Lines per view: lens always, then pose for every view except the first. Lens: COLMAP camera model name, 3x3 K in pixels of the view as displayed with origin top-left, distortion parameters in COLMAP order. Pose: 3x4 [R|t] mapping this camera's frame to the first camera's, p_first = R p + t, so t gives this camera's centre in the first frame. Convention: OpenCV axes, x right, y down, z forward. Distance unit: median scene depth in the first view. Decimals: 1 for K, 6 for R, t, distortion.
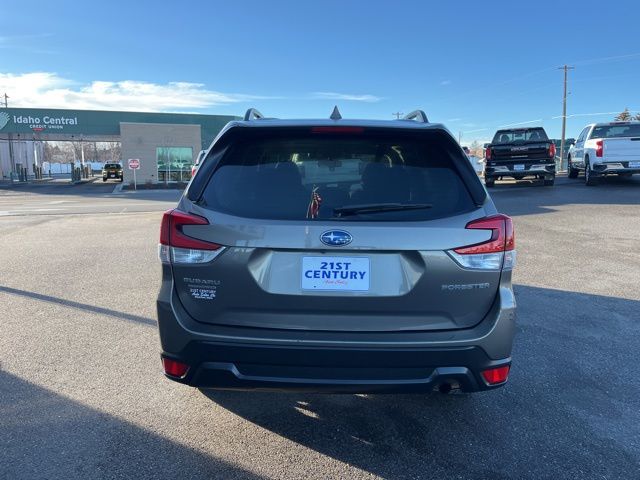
lens RADIAL K [[482.0, 0, 313.5], [0, 482.0, 231.2], [0, 0, 1]] dist [0.068615, -0.090946]
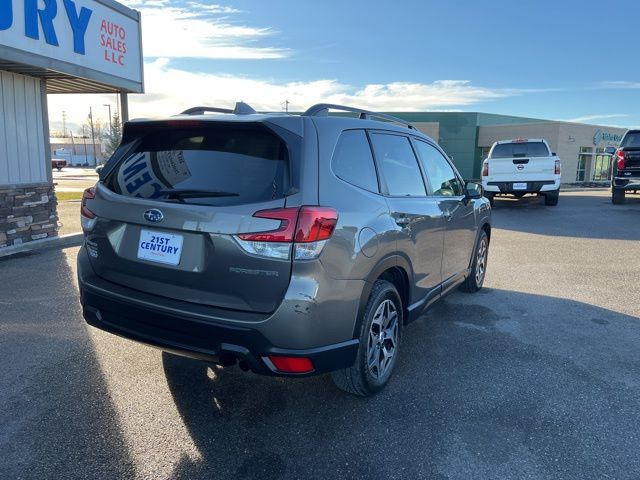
lens RADIAL K [[482.0, 0, 326.3], [0, 482.0, 236.7], [0, 0, 1]] dist [0.068615, -0.090946]
pose [[0.880275, 0.091173, -0.465622, 0.907641], [-0.084283, 0.995804, 0.035648, -0.011865], [0.466919, 0.007864, 0.884265, 0.147012]]
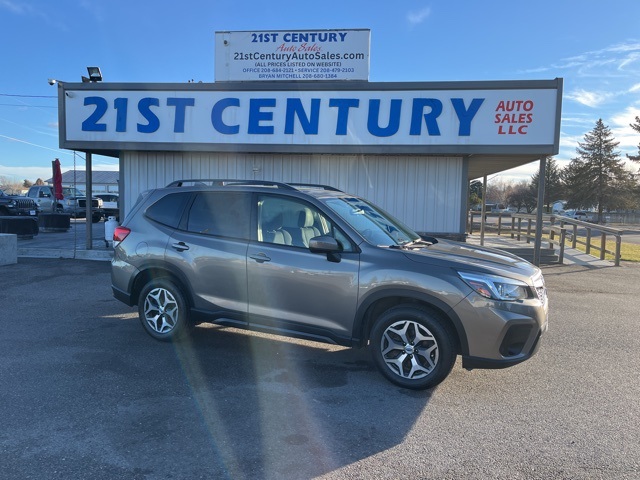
lens RADIAL K [[482.0, 0, 317.5], [0, 482.0, 237.9], [0, 0, 1]] dist [0.068615, -0.090946]
pose [[-0.430677, 0.055324, -0.900809, 2.209593], [-0.147970, 0.980284, 0.130949, -0.457339], [0.890293, 0.189690, -0.414000, 2.973104]]
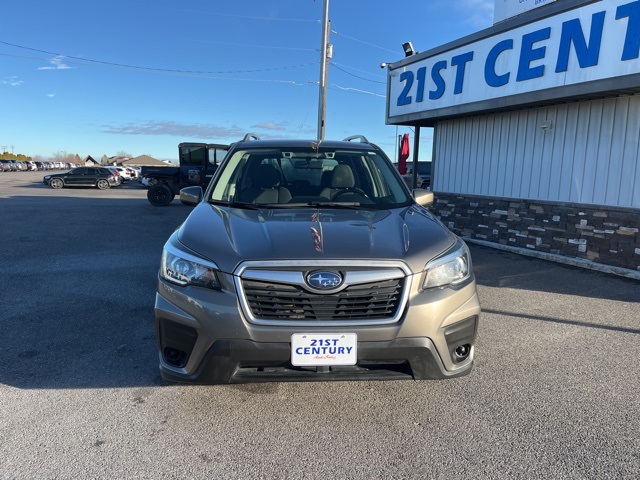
lens RADIAL K [[482.0, 0, 318.0], [0, 482.0, 241.1], [0, 0, 1]] dist [0.068615, -0.090946]
pose [[-0.995699, -0.012231, -0.091832, 0.194437], [-0.037152, 0.960765, 0.274865, -0.524270], [0.084868, 0.277094, -0.957087, 3.965437]]
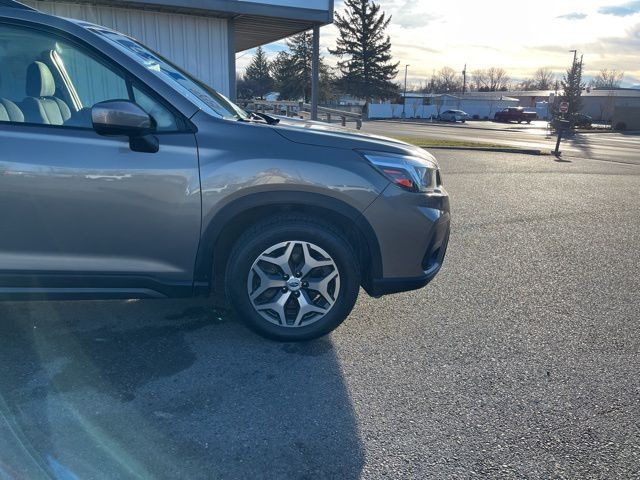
lens RADIAL K [[482.0, 0, 317.7], [0, 482.0, 235.3], [0, 0, 1]] dist [0.068615, -0.090946]
pose [[0.115258, 0.265490, -0.957199, 1.530928], [-0.162645, 0.955660, 0.245479, -0.265156], [0.979930, 0.127390, 0.153329, 2.479114]]
